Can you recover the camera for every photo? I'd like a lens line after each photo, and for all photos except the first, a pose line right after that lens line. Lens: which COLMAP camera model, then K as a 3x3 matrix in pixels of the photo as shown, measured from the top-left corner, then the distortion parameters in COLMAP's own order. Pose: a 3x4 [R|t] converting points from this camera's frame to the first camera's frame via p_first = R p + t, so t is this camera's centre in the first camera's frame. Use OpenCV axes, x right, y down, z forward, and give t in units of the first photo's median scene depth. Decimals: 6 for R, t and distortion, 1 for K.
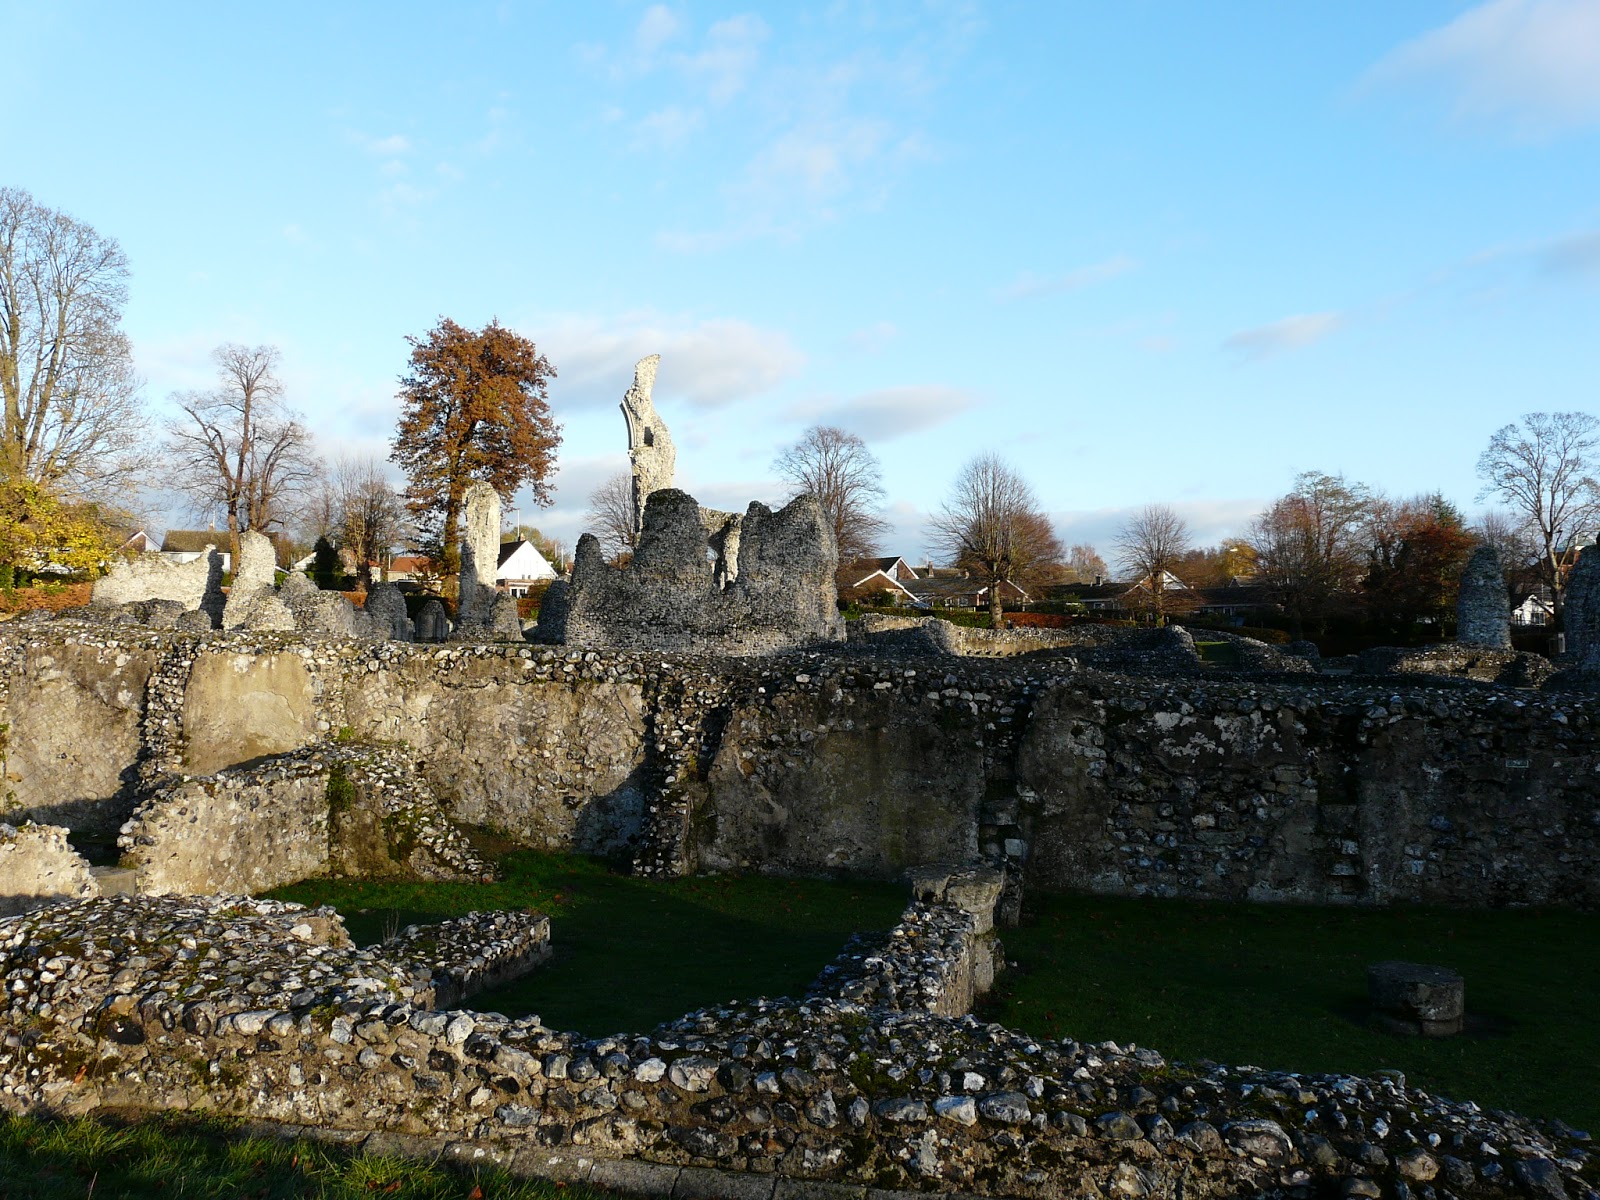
lens RADIAL K [[1324.1, 0, 797.5], [0, 1324.1, 591.7], [0, 0, 1]] dist [-0.068732, 0.078728]
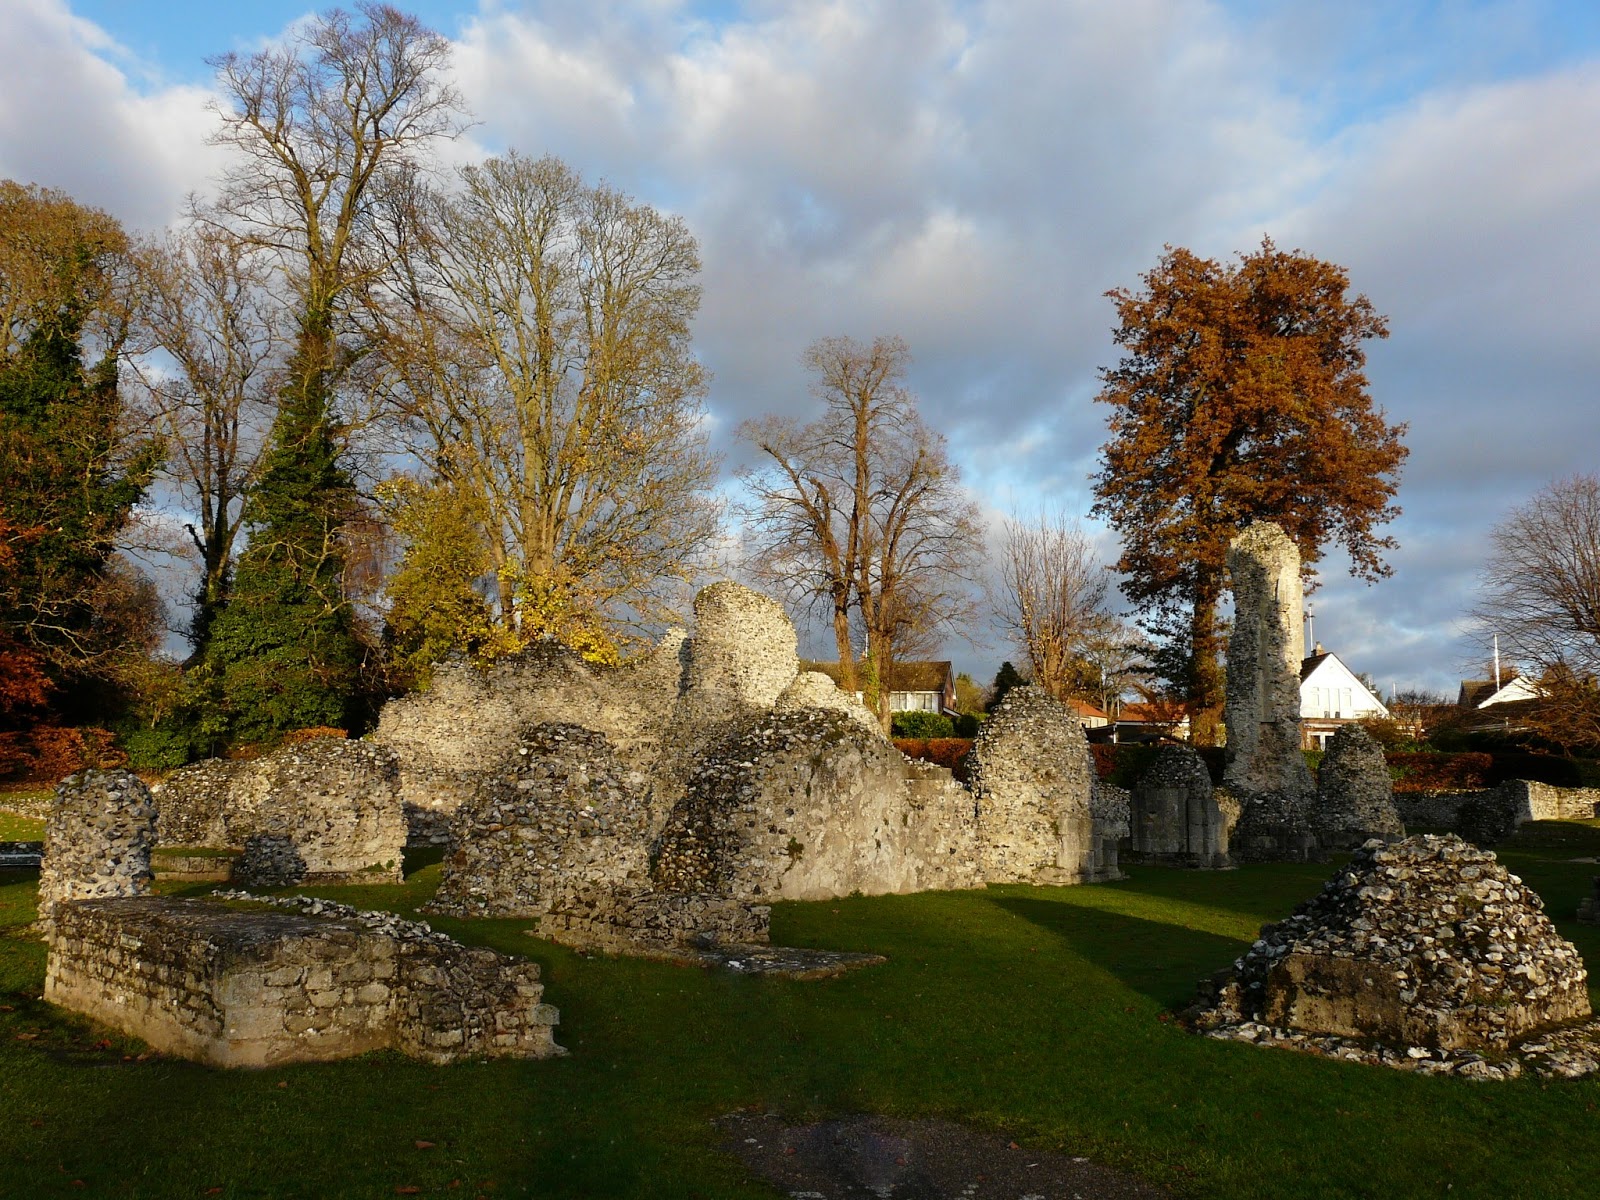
lens RADIAL K [[1324.1, 0, 784.6], [0, 1324.1, 600.4], [0, 0, 1]] dist [-0.068732, 0.078728]
pose [[0.849144, -0.066602, -0.523946, -0.121148], [0.005907, 0.993153, -0.116674, 0.005678], [0.528129, 0.095978, 0.843723, 0.436260]]
